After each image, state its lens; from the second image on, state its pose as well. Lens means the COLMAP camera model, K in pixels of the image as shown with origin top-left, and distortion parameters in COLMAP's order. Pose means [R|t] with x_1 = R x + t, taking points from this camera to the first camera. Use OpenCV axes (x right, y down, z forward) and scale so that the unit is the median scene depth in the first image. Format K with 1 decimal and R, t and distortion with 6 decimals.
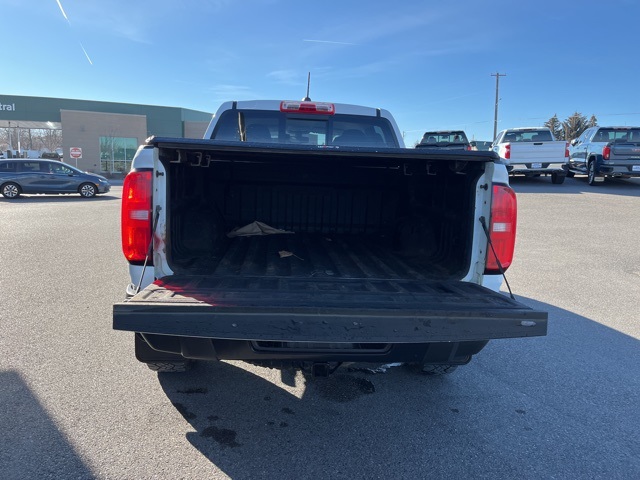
lens RADIAL K [[480.7, 0, 310.8], [0, 480.7, 237.7], [0, 0, 1]] dist [0.075136, -0.100371]
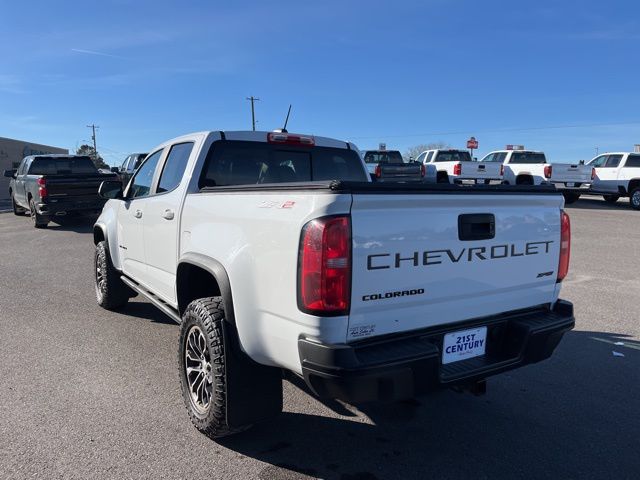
lens RADIAL K [[475.2, 0, 326.1], [0, 475.2, 242.9], [0, 0, 1]] dist [0.079189, -0.104167]
pose [[0.881295, -0.080796, 0.465609, -0.420882], [0.092352, 0.995724, -0.002016, -0.046335], [-0.463455, 0.044777, 0.884988, 0.096806]]
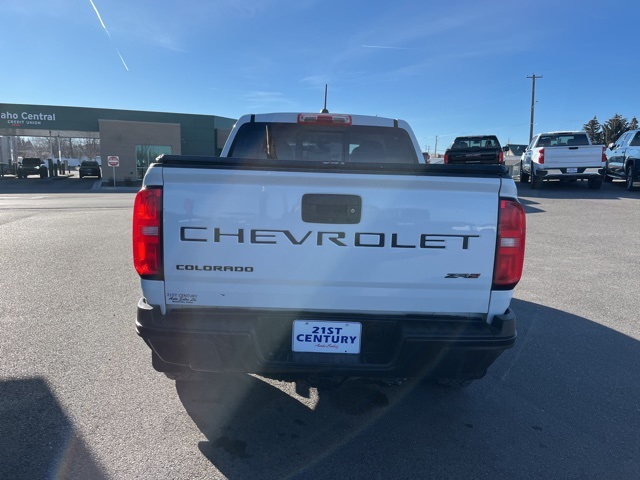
lens RADIAL K [[481.1, 0, 316.5], [0, 481.1, 240.5], [0, 0, 1]] dist [0.077858, -0.101022]
pose [[0.998381, -0.000439, -0.056875, 0.033410], [0.000167, 0.999988, -0.004801, -0.012100], [0.056876, 0.004784, 0.998370, -0.005776]]
